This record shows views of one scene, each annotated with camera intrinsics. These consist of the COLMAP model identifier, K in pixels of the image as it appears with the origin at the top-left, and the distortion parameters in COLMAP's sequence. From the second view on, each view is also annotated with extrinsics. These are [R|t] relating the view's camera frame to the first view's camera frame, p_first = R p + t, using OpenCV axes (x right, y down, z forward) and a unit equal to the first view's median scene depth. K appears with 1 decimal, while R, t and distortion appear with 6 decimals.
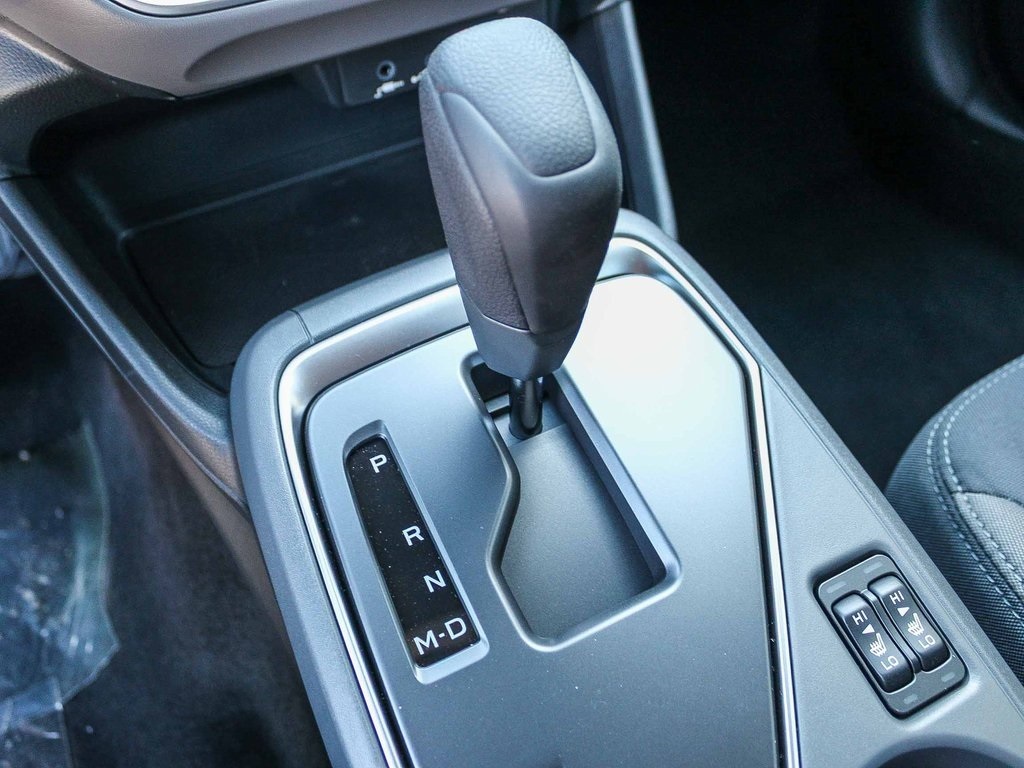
lens RADIAL K [[902.6, 0, 509.0], [0, 902.6, 382.4], [0, 0, 1]] dist [-0.002331, 0.011555]
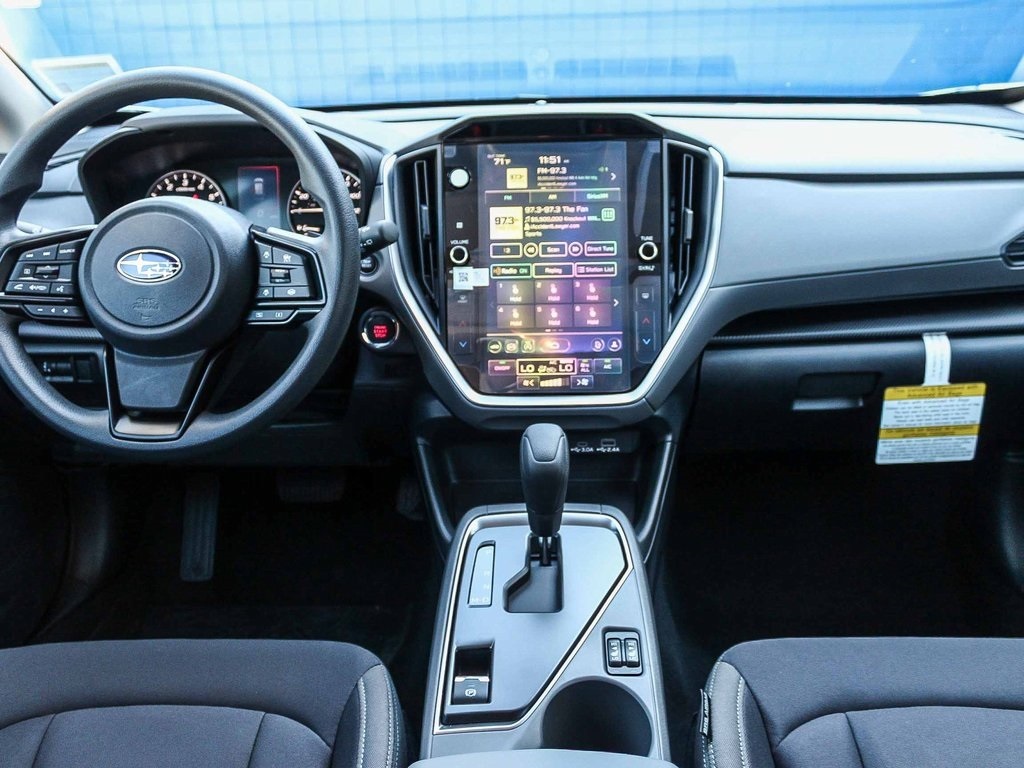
lens RADIAL K [[902.6, 0, 508.4], [0, 902.6, 382.7], [0, 0, 1]] dist [-0.002331, 0.011555]
pose [[0.875975, 0.188398, -0.444043, 1.159576], [-0.365557, 0.859890, -0.356310, 0.664789], [0.314701, 0.474442, 0.822112, -1.718599]]
